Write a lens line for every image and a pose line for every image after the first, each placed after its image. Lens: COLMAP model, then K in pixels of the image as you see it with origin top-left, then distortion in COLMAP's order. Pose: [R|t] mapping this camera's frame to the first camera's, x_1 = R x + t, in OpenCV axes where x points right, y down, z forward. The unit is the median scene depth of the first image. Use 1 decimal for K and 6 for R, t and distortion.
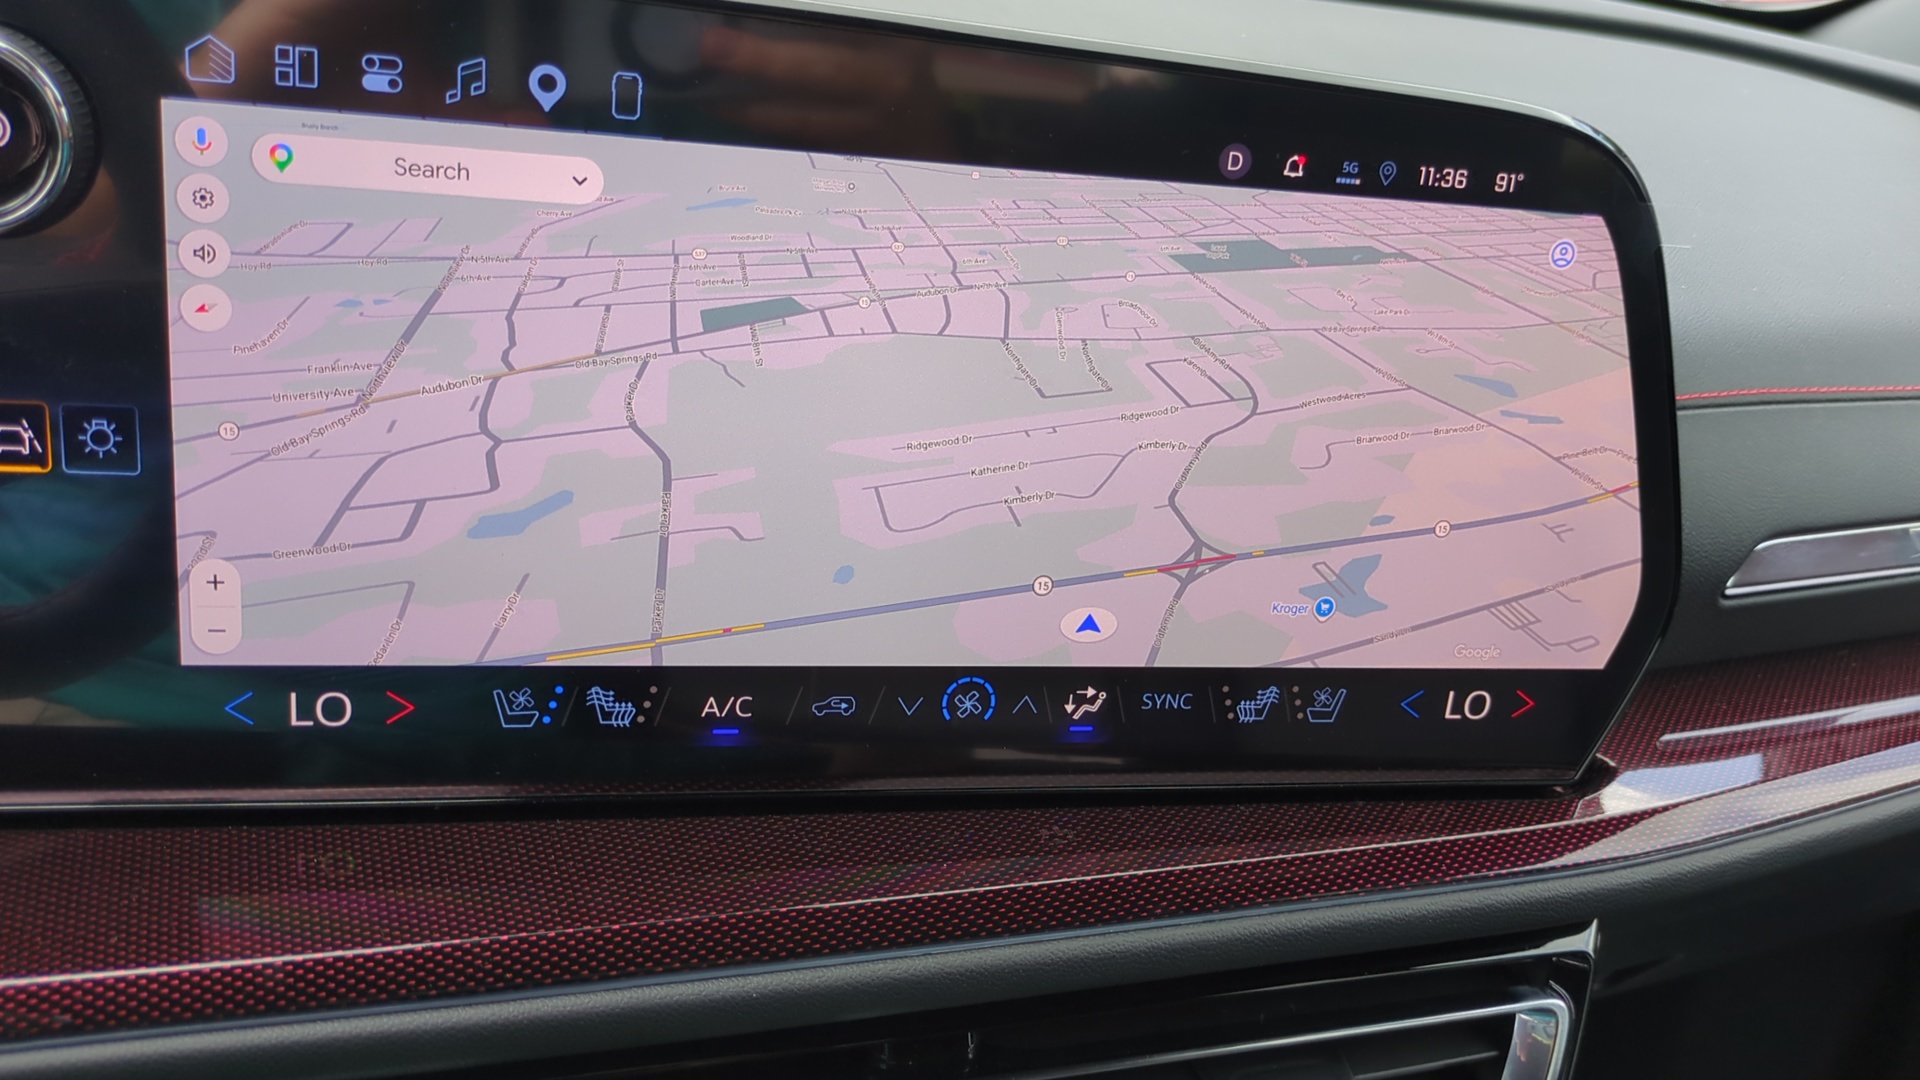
lens RADIAL K [[1576.1, 0, 960.0], [0, 1576.1, 540.0], [0, 0, 1]] dist [0.033911, -0.003346]
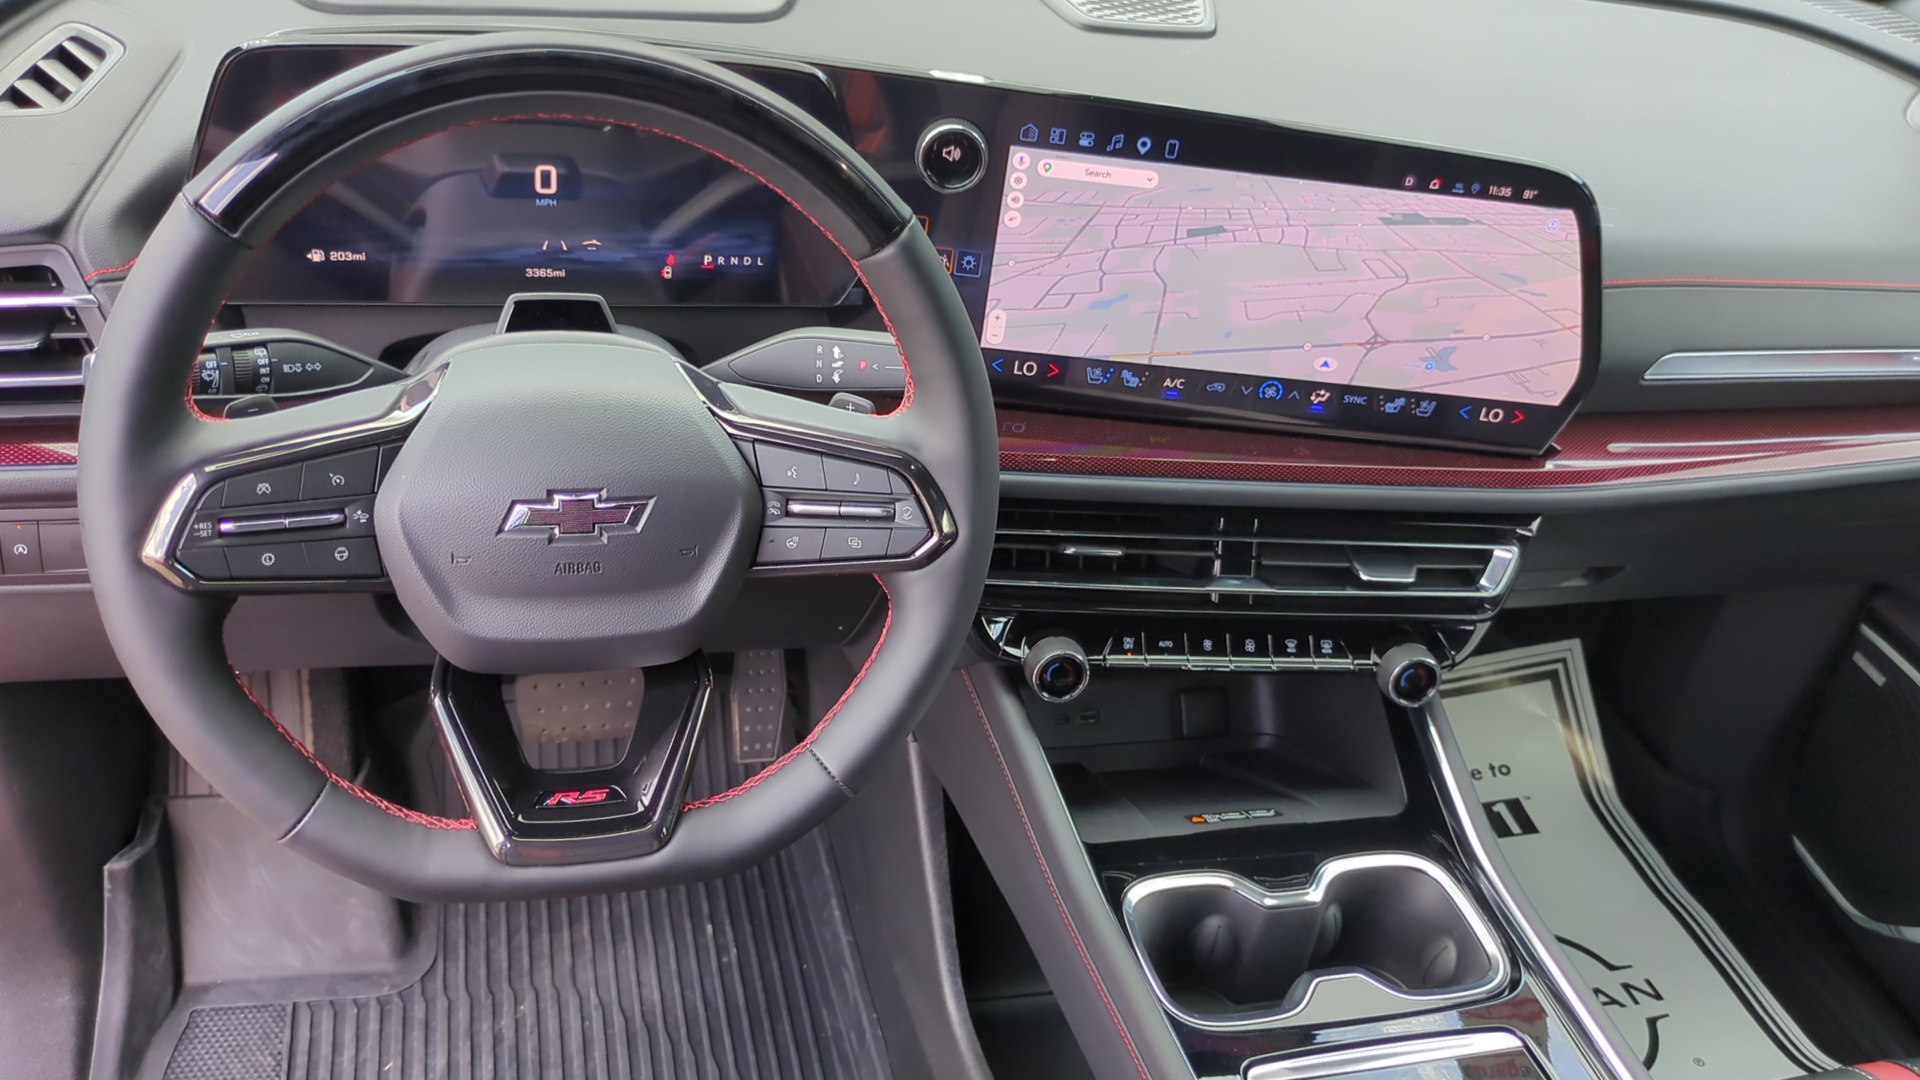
lens RADIAL K [[1576.1, 0, 960.0], [0, 1576.1, 540.0], [0, 0, 1]] dist [0.033911, -0.003346]
pose [[0.980599, 0.115413, -0.158447, -0.054830], [-0.084767, 0.978481, 0.188119, -0.094056], [0.176749, -0.171039, 0.969281, -1.546166]]
